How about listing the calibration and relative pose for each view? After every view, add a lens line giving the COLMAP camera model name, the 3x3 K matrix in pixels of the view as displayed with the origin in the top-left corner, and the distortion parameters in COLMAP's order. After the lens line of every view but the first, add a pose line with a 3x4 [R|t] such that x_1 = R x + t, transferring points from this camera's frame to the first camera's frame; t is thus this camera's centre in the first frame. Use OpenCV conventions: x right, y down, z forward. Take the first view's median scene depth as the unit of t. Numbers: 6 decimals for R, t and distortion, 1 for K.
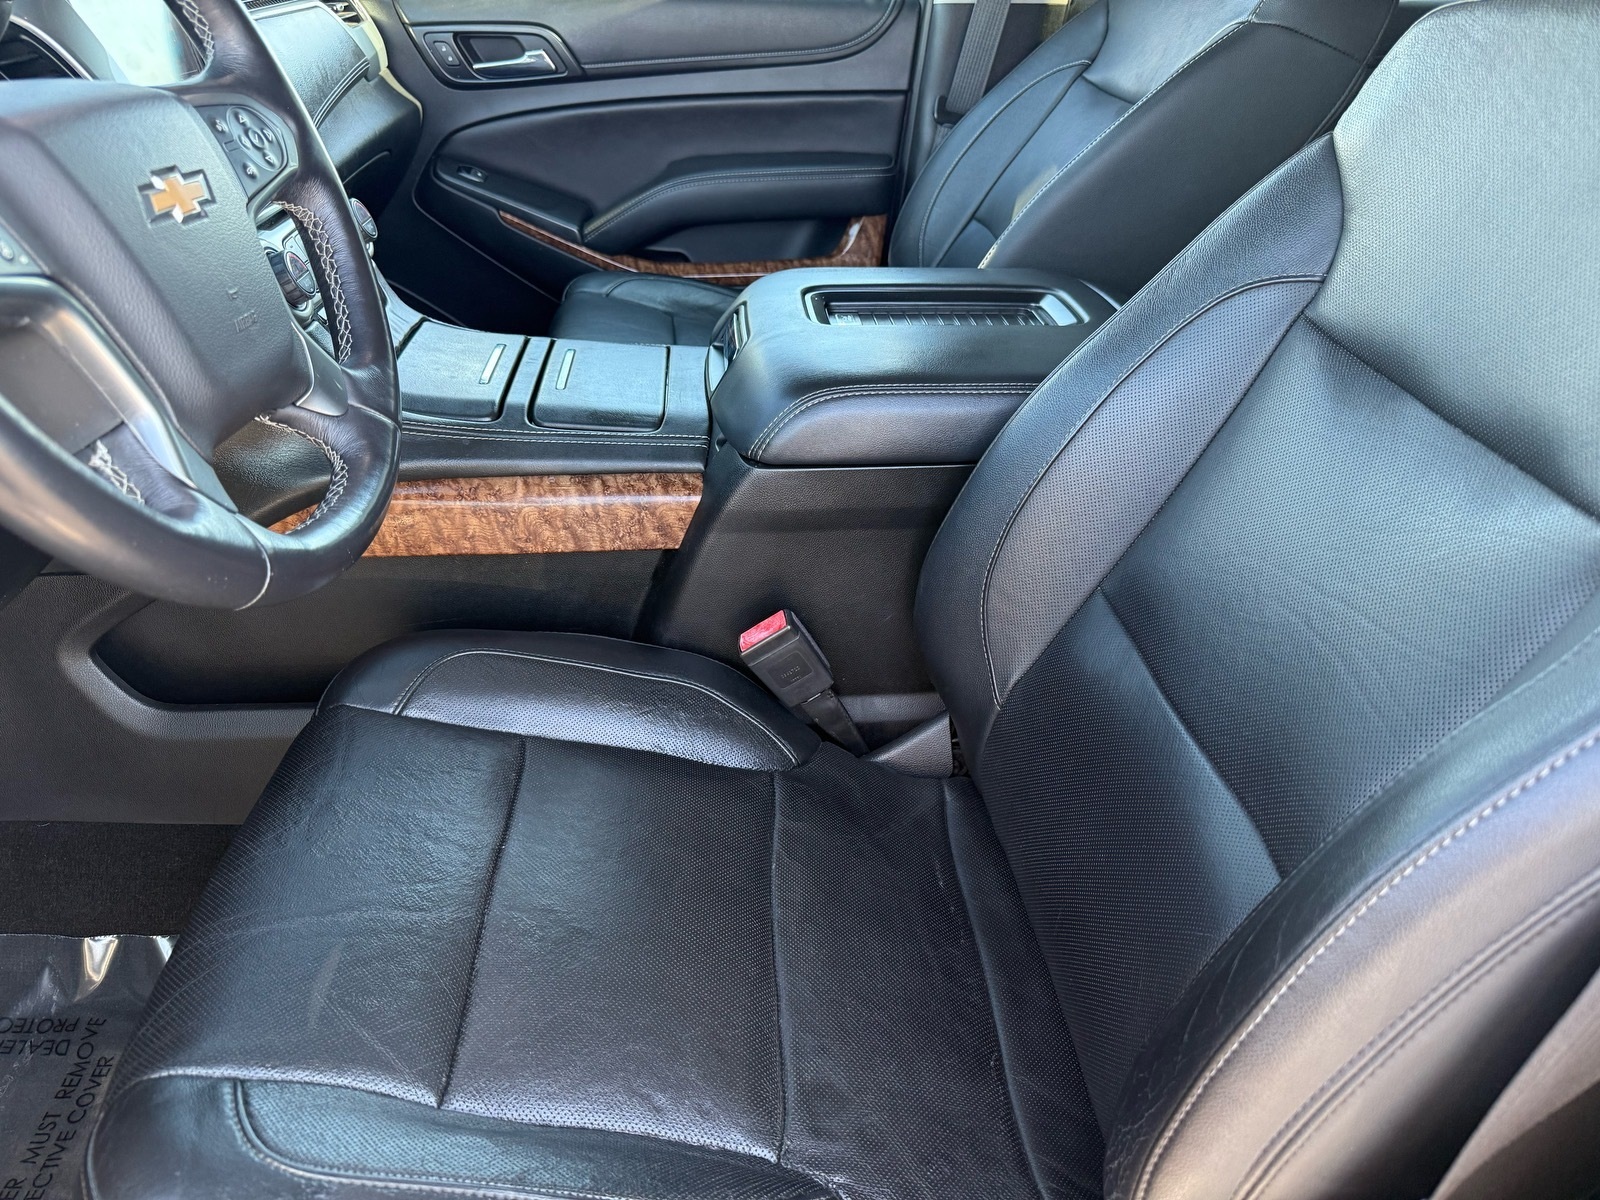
lens RADIAL K [[1146.6, 0, 801.0], [0, 1146.6, 620.0], [0, 0, 1]] dist [0.045932, -0.071805]
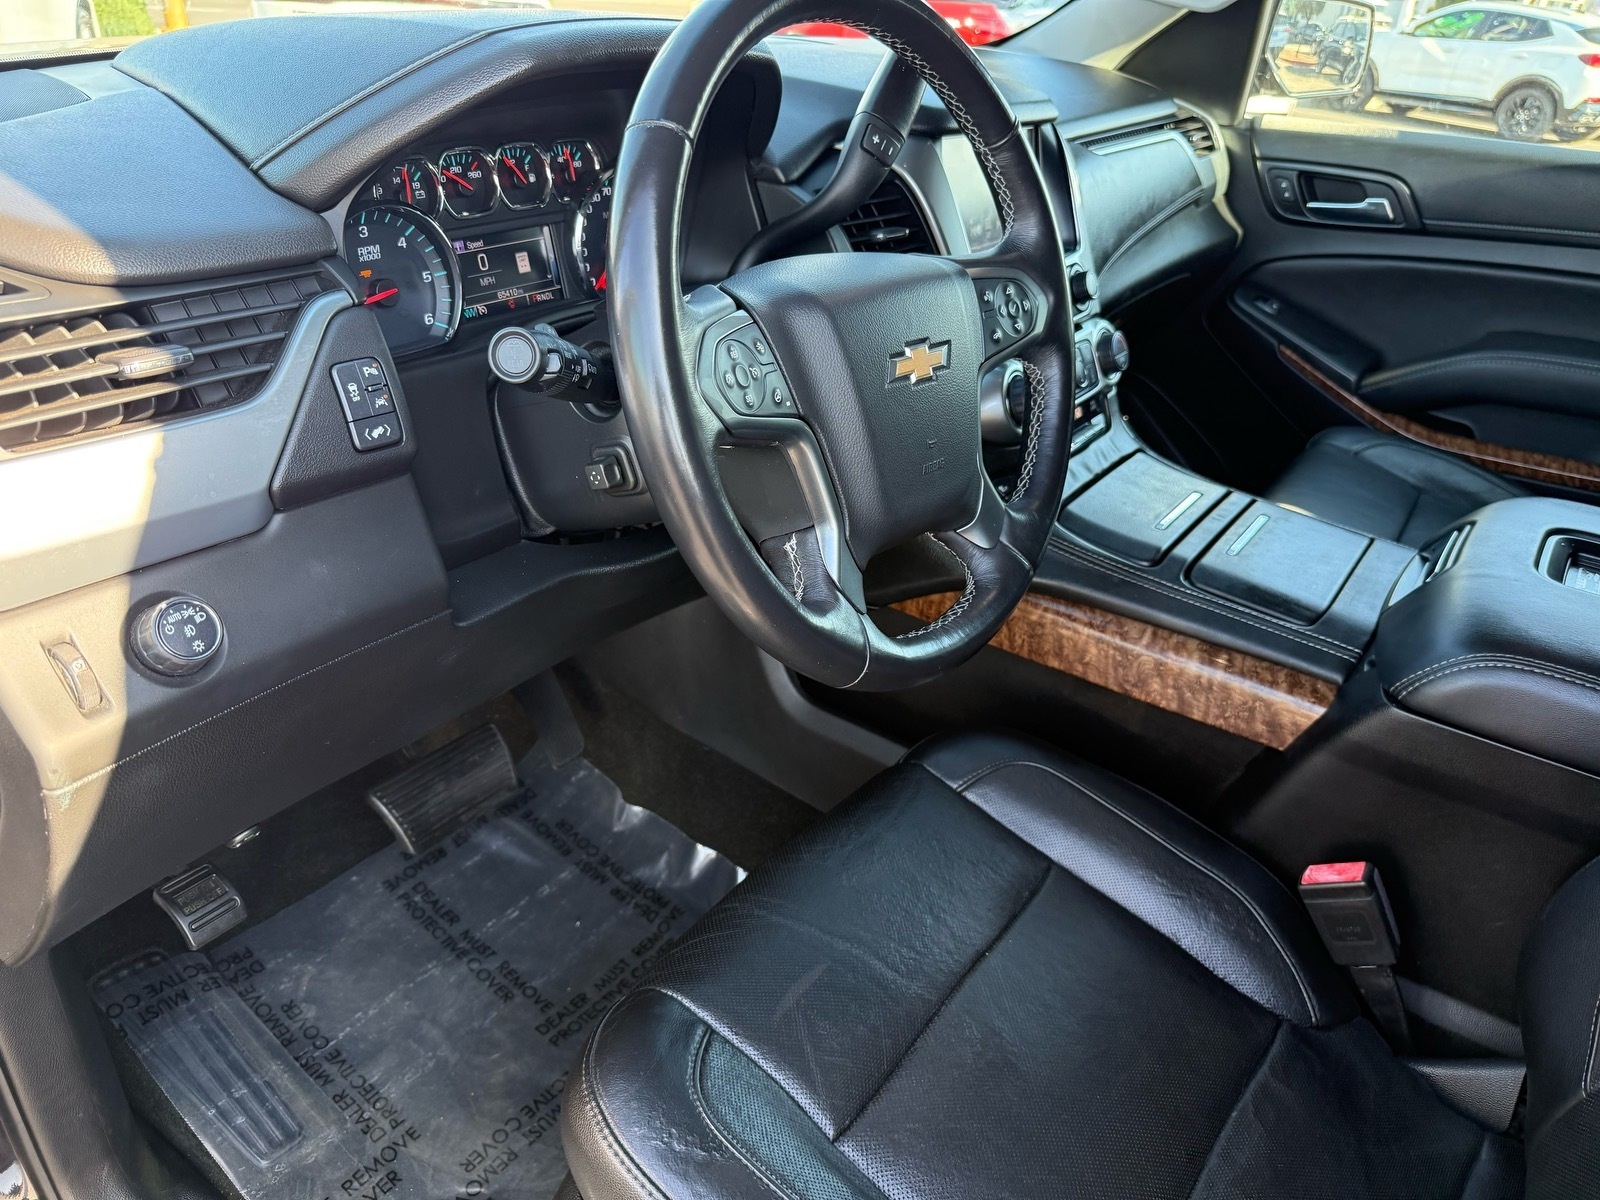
lens RADIAL K [[1146.6, 0, 771.5], [0, 1146.6, 596.2], [0, 0, 1]] dist [0.045932, -0.071805]
pose [[0.754348, 0.325015, -0.570372, 0.080138], [-0.358403, 0.931827, 0.056975, -0.086120], [0.550006, 0.161444, 0.819408, -0.042772]]
